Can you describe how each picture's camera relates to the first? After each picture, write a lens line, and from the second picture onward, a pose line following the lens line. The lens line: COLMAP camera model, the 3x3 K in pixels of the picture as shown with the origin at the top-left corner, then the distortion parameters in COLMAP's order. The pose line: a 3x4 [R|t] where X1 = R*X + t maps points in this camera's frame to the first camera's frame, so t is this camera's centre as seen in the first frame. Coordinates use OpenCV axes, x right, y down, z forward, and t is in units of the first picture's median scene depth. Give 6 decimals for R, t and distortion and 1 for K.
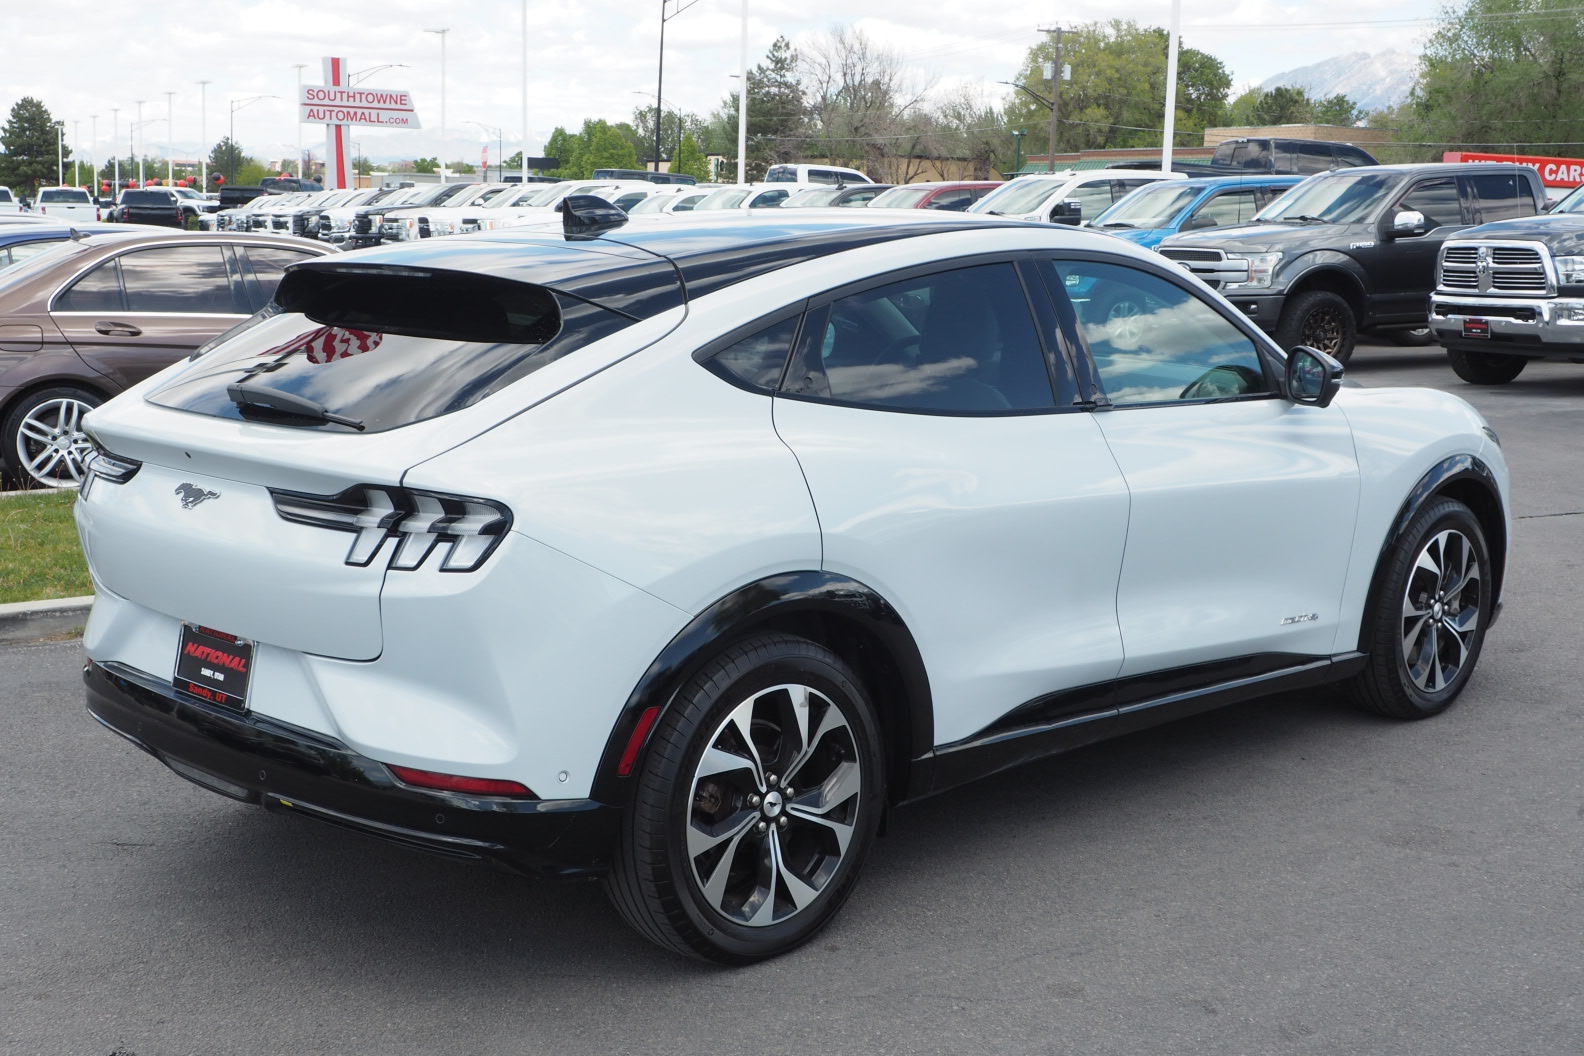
lens RADIAL K [[1976.7, 0, 792.0], [0, 1976.7, 528.0], [0, 0, 1]] dist [-0.010267, -0.010618]
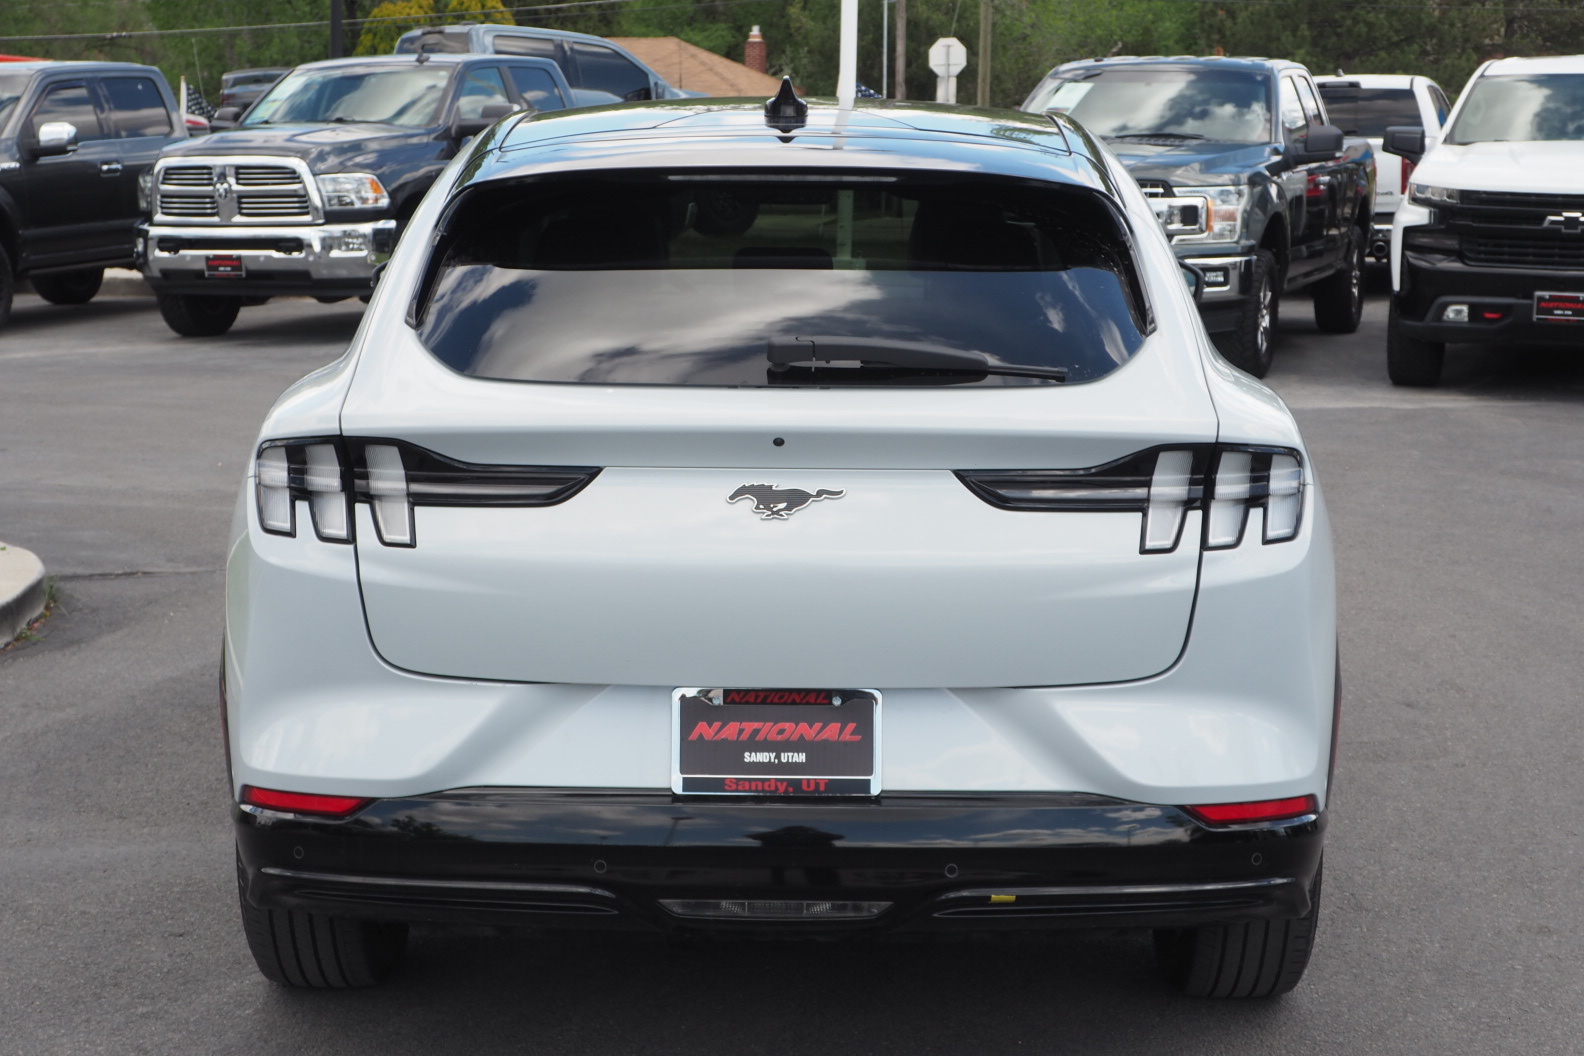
lens RADIAL K [[2558.7, 0, 792.0], [0, 2558.7, 528.0], [0, 0, 1]] dist [-0.001473, -0.020448]
pose [[0.724133, -0.108640, 0.681050, -0.217471], [0.111937, 0.992935, 0.039374, -0.009913], [-0.680516, 0.047723, 0.731178, 0.081542]]
